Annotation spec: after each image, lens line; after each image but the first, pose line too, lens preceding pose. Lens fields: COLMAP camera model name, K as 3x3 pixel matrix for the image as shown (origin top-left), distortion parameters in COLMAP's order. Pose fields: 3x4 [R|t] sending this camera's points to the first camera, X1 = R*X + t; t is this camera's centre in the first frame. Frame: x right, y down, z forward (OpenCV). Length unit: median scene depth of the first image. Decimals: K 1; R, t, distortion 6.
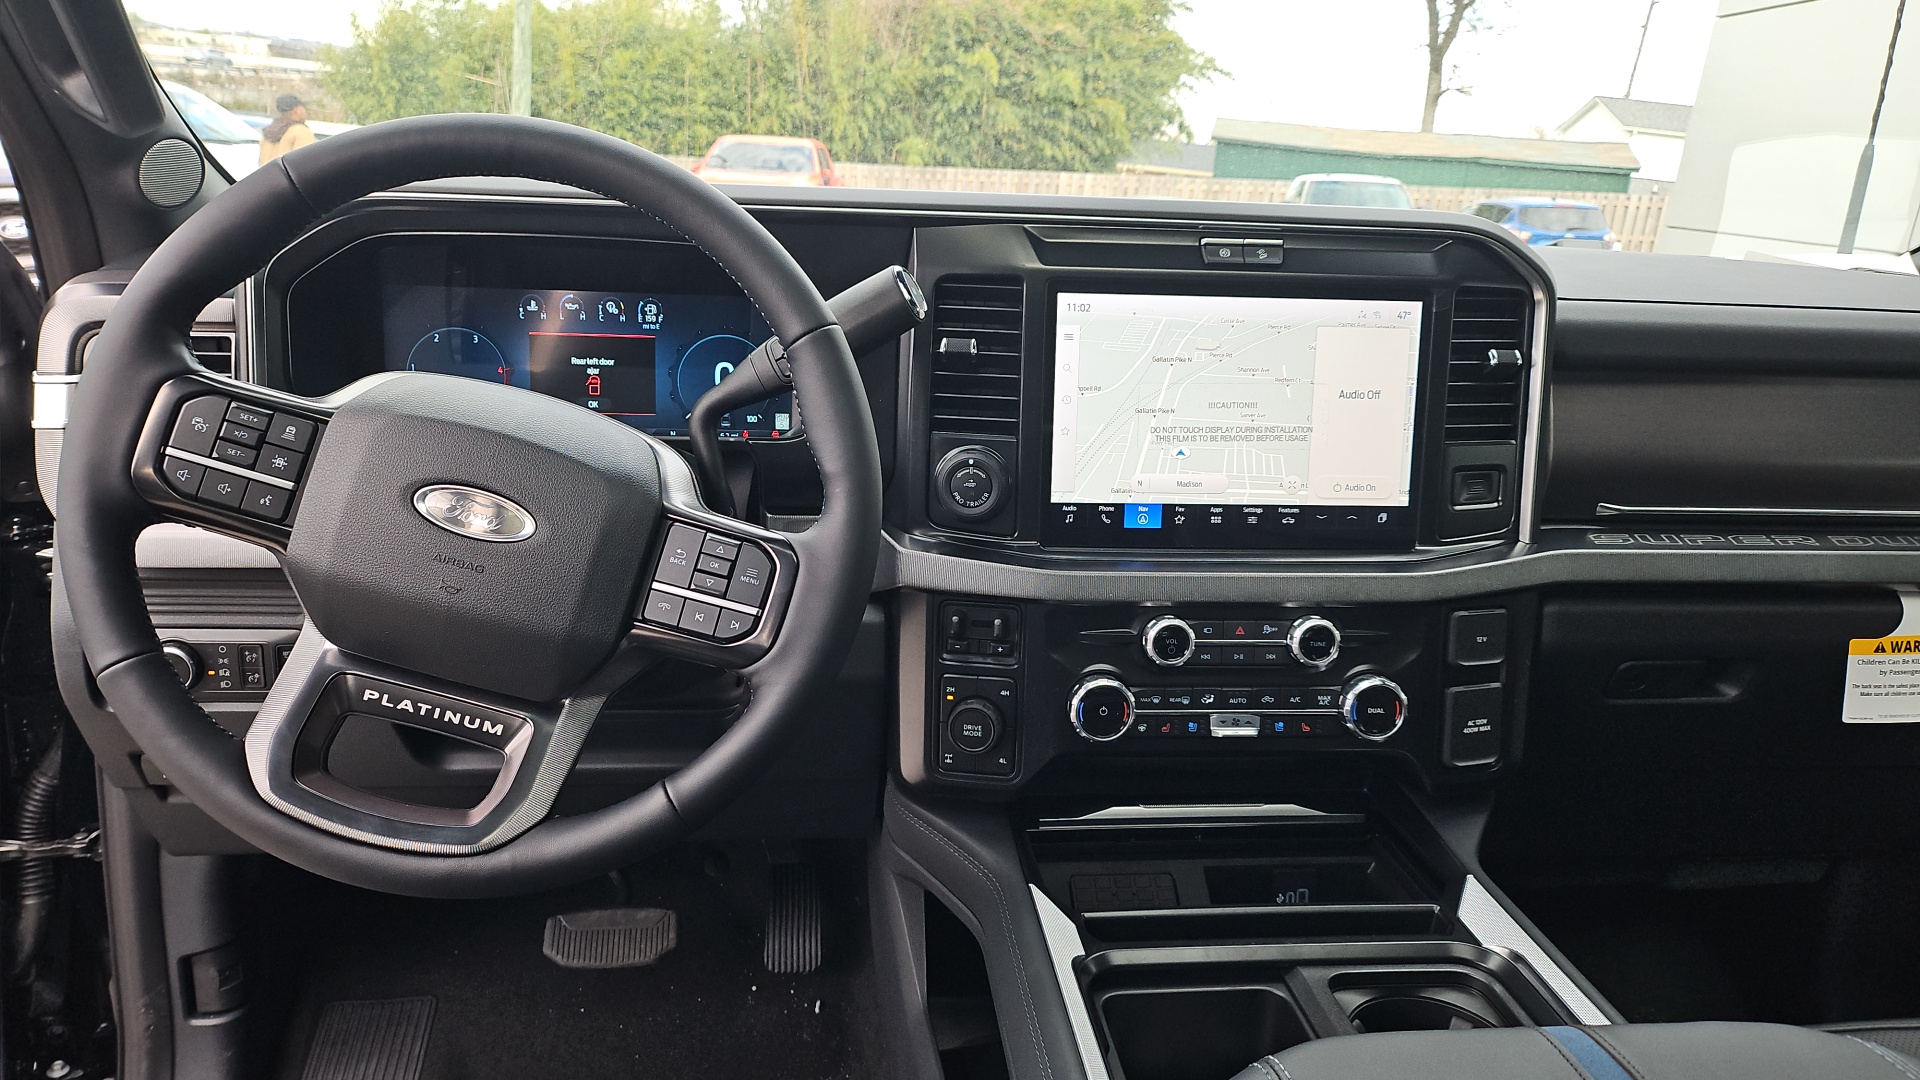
lens RADIAL K [[1278.0, 0, 960.0], [0, 1278.0, 540.0], [0, 0, 1]] dist [0.007232, -0.002403]
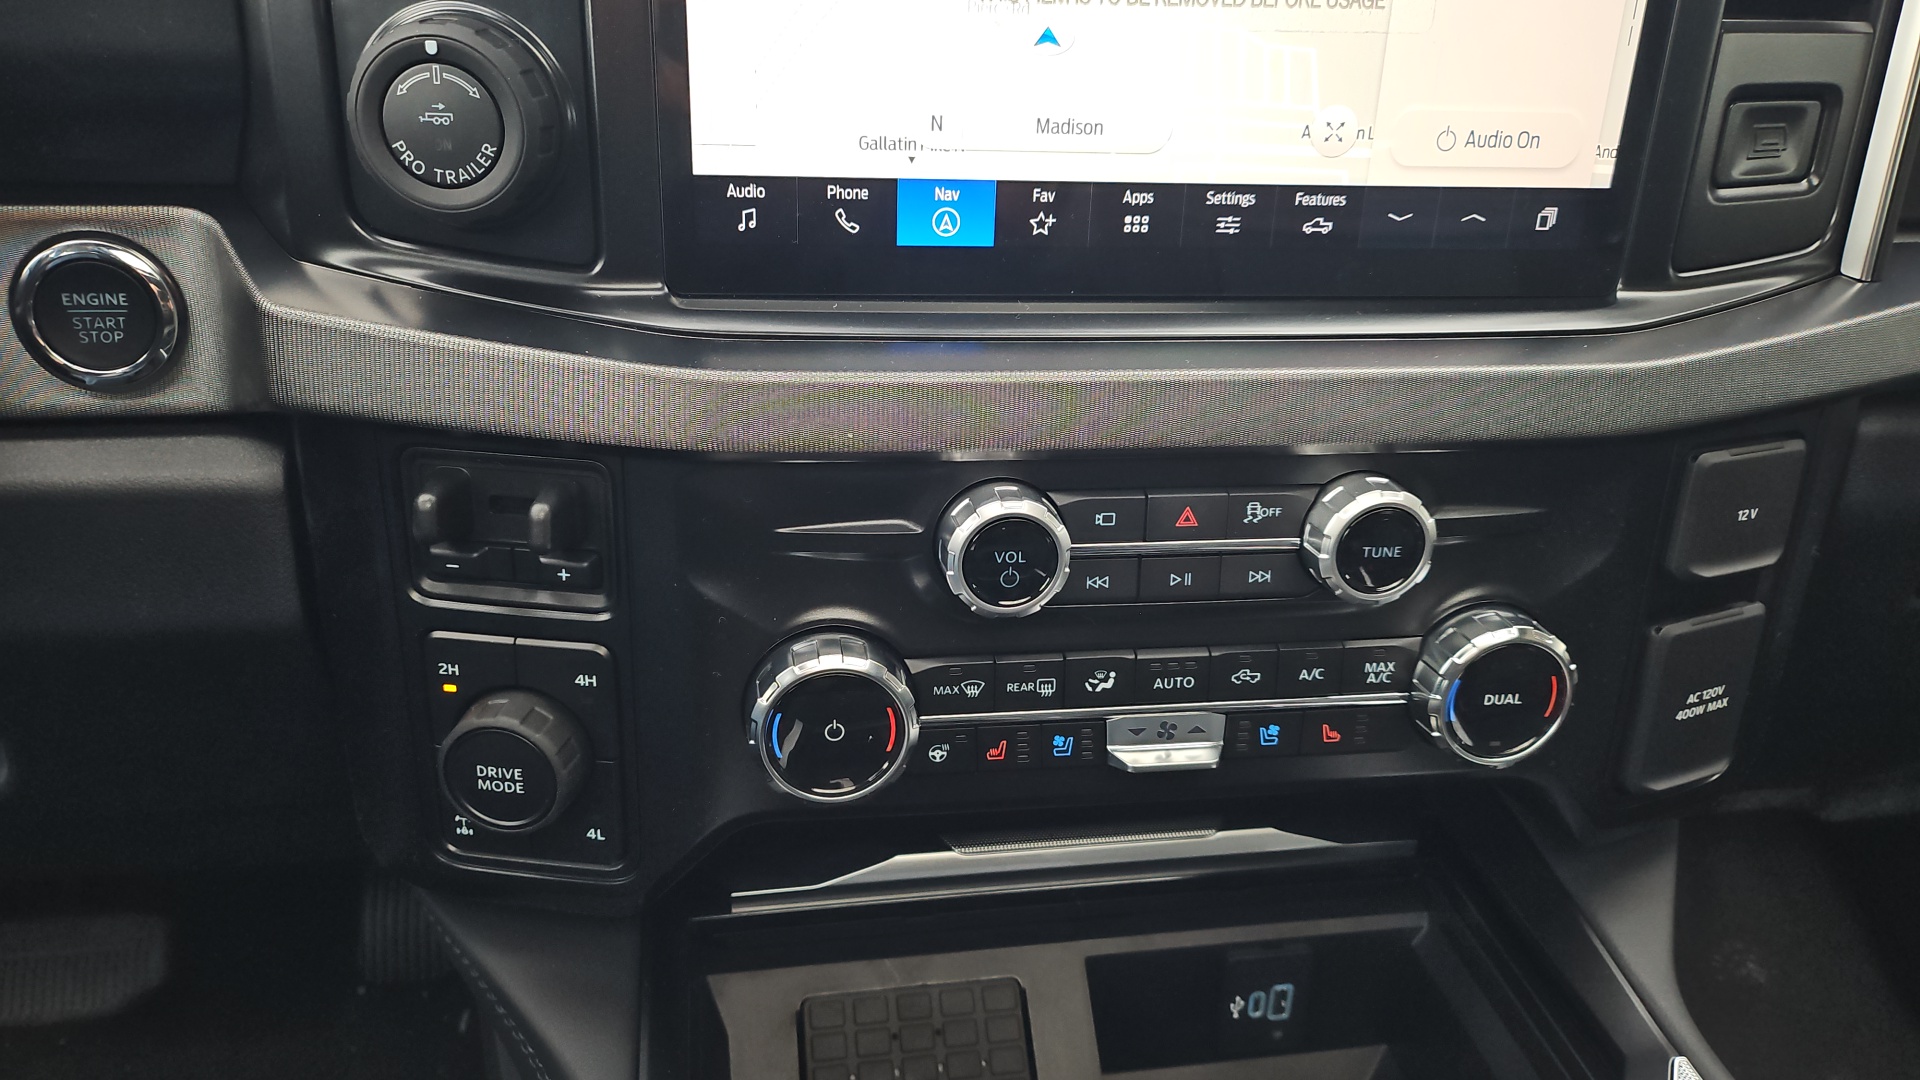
lens RADIAL K [[1359.8, 0, 952.6], [0, 1359.8, 535.3], [0, 0, 1]] dist [0.030247, -0.002184]
pose [[0.997059, -0.013119, 0.075510, 0.114467], [-0.004046, 0.974858, 0.222792, -0.016016], [-0.076534, -0.222442, 0.971937, 0.592350]]
